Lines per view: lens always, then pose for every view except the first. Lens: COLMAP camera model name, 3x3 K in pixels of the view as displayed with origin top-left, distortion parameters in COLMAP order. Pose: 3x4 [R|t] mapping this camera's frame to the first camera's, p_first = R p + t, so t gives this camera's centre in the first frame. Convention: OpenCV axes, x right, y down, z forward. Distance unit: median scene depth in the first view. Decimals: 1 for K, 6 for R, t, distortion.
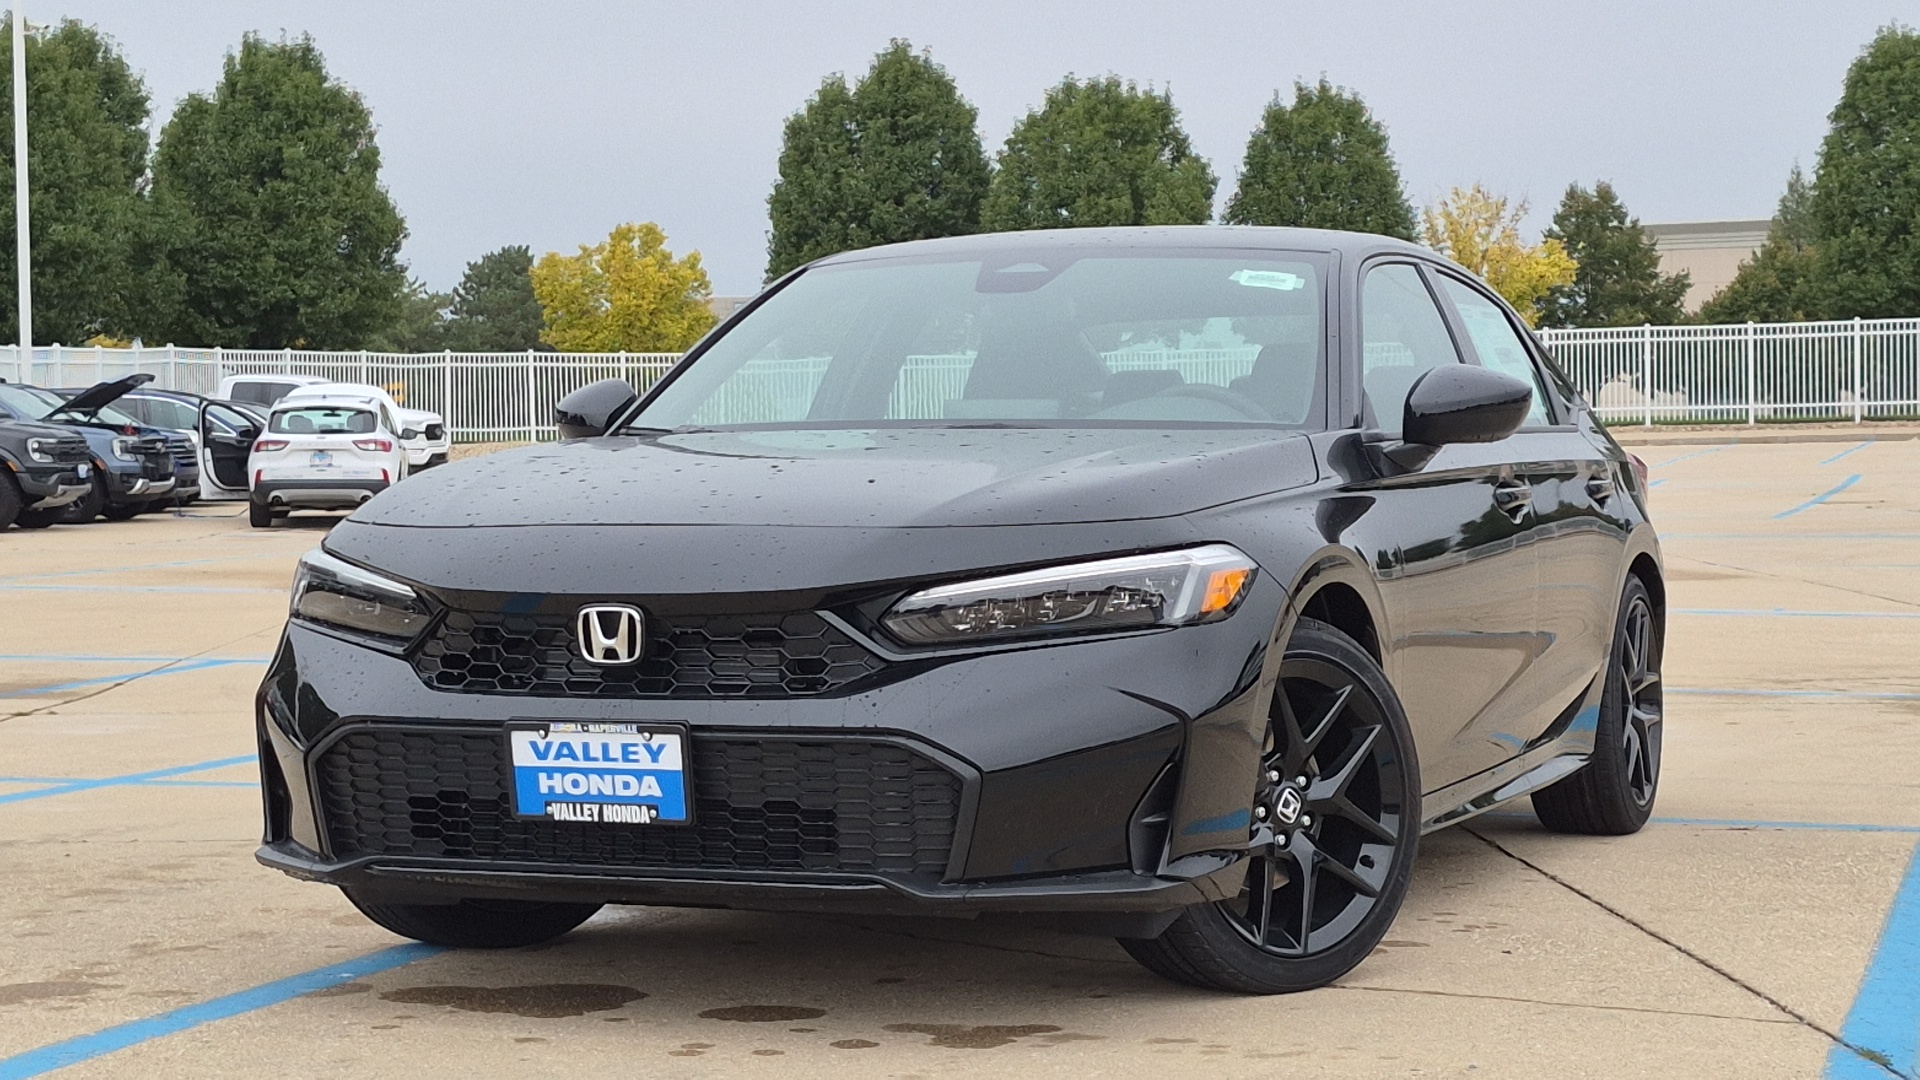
lens RADIAL K [[3347.4, 0, 960.0], [0, 3347.4, 540.0], [0, 0, 1]] dist [0.066942, 0.022489]
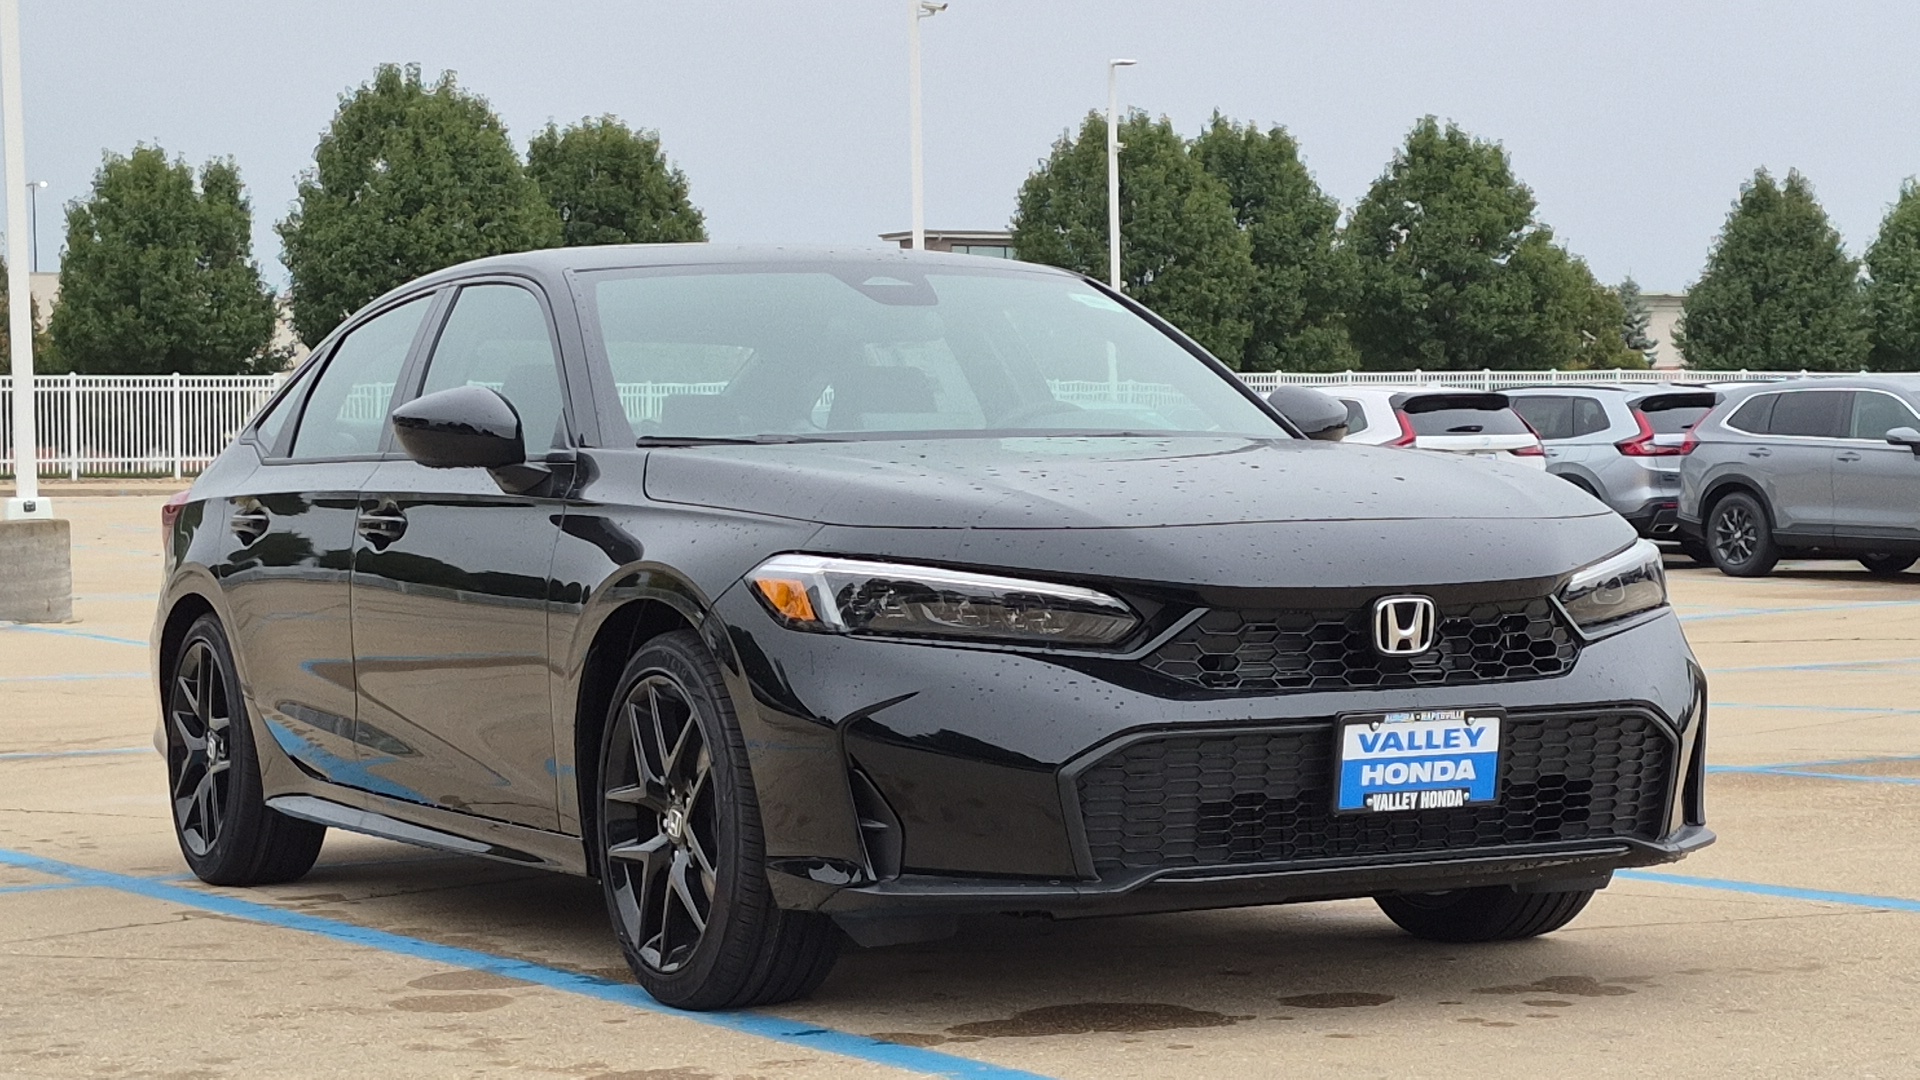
lens RADIAL K [[3548.7, 0, 960.0], [0, 3548.7, 540.0], [0, 0, 1]] dist [0.078987, 0.252848]
pose [[0.652209, -0.008843, 0.757988, -1.010943], [0.028535, 0.999510, -0.012892, 0.012331], [-0.757502, 0.030038, 0.652141, 0.397078]]
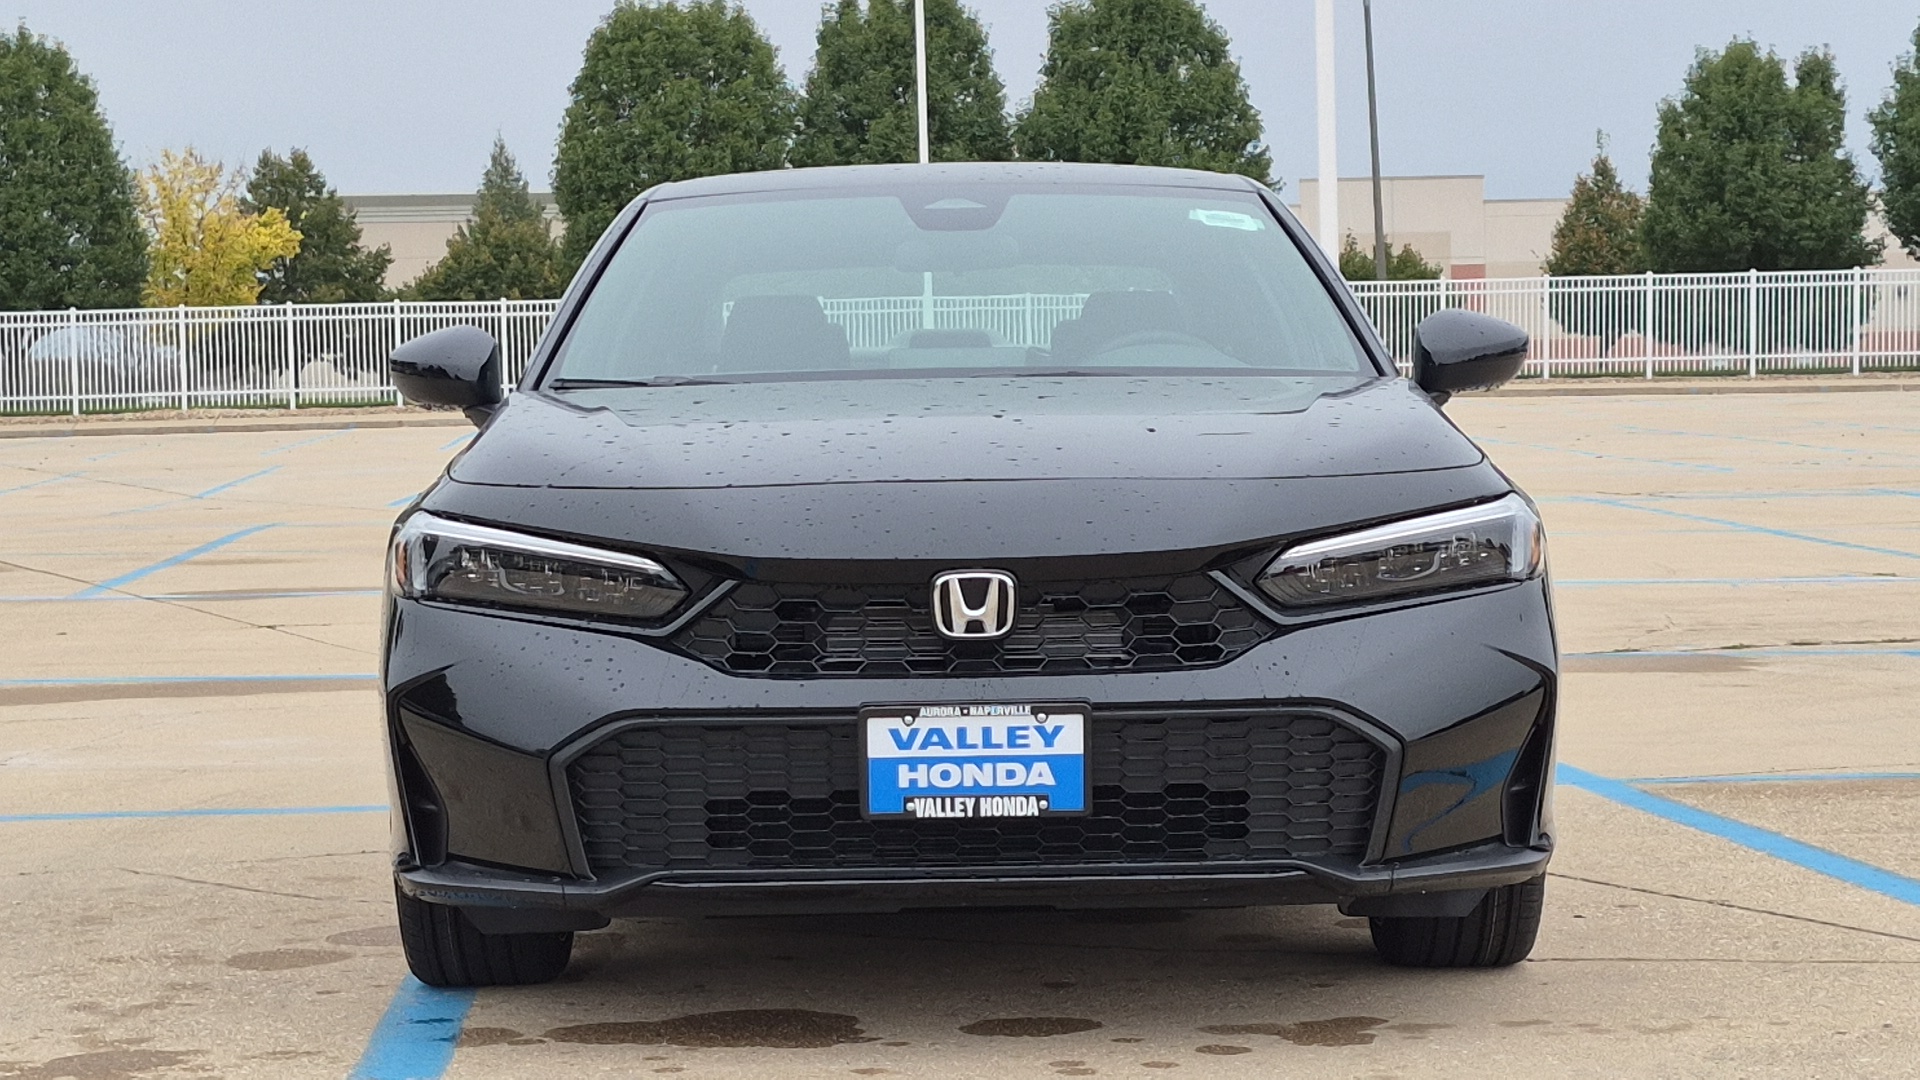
lens RADIAL K [[3548.7, 0, 960.0], [0, 3548.7, 540.0], [0, 0, 1]] dist [0.078987, 0.252848]
pose [[0.926350, -0.017881, 0.376239, -0.459276], [0.016885, 0.999840, 0.005944, 0.005566], [-0.376285, 0.000846, 0.926504, 0.135569]]
